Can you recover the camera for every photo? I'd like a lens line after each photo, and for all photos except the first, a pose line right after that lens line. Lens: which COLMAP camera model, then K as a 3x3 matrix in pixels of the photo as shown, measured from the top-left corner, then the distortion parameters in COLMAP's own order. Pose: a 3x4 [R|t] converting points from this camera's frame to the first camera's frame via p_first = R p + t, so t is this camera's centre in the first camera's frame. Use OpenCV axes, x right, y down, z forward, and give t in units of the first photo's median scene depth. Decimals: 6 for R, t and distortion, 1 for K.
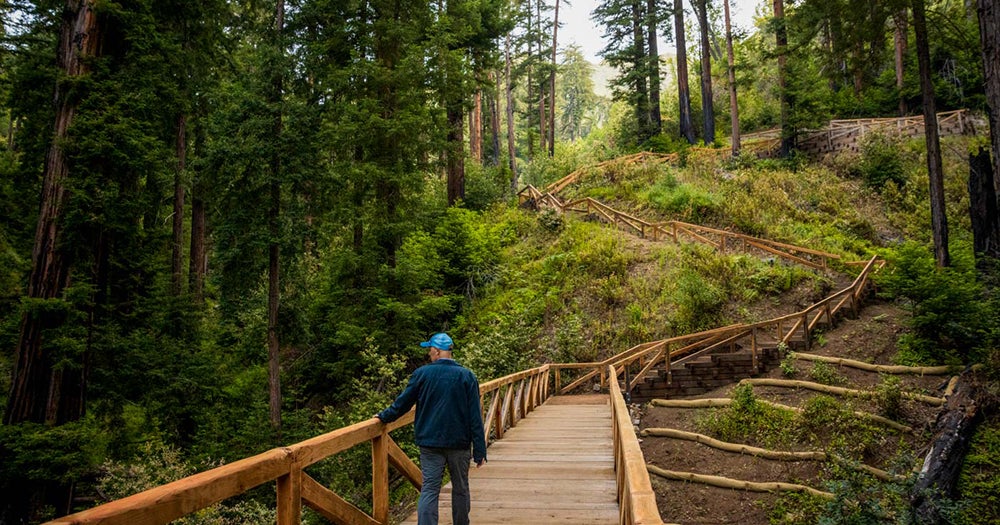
lens RADIAL K [[694.9, 0, 500.0], [0, 694.9, 262.5], [0, 0, 1]] dist [-0.002288, 0.001141]
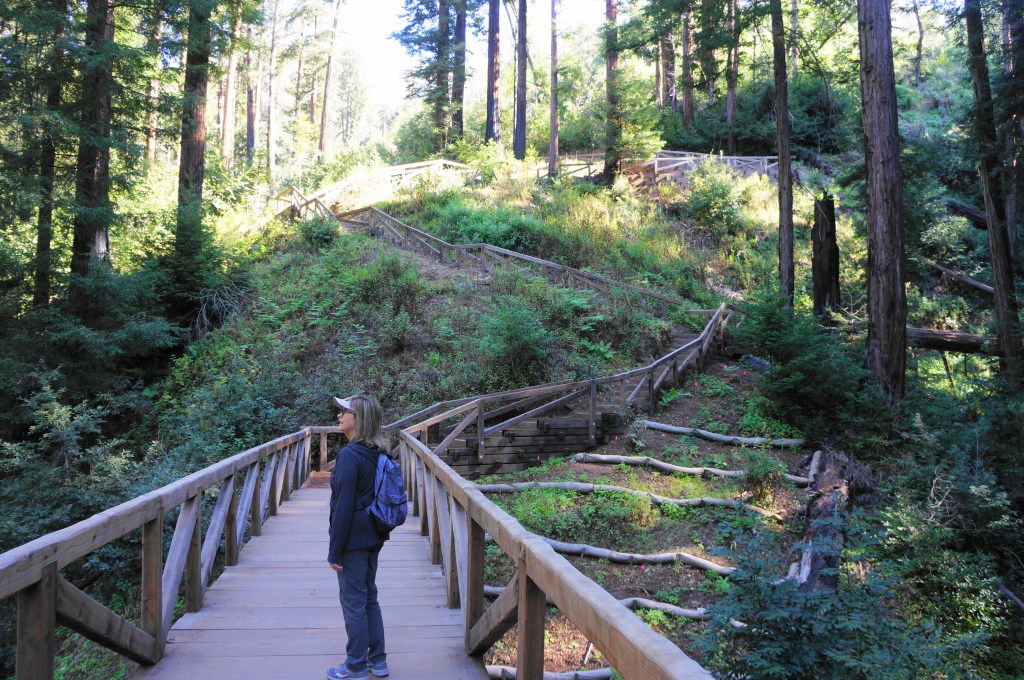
lens RADIAL K [[806.8, 0, 512.0], [0, 806.8, 340.0], [0, 0, 1]] dist [-0.131166, 0.002690]
pose [[0.945321, 0.054503, 0.321555, 0.000053], [-0.067083, 0.997350, 0.028164, 0.023819], [-0.319168, -0.048195, 0.946472, 0.182875]]
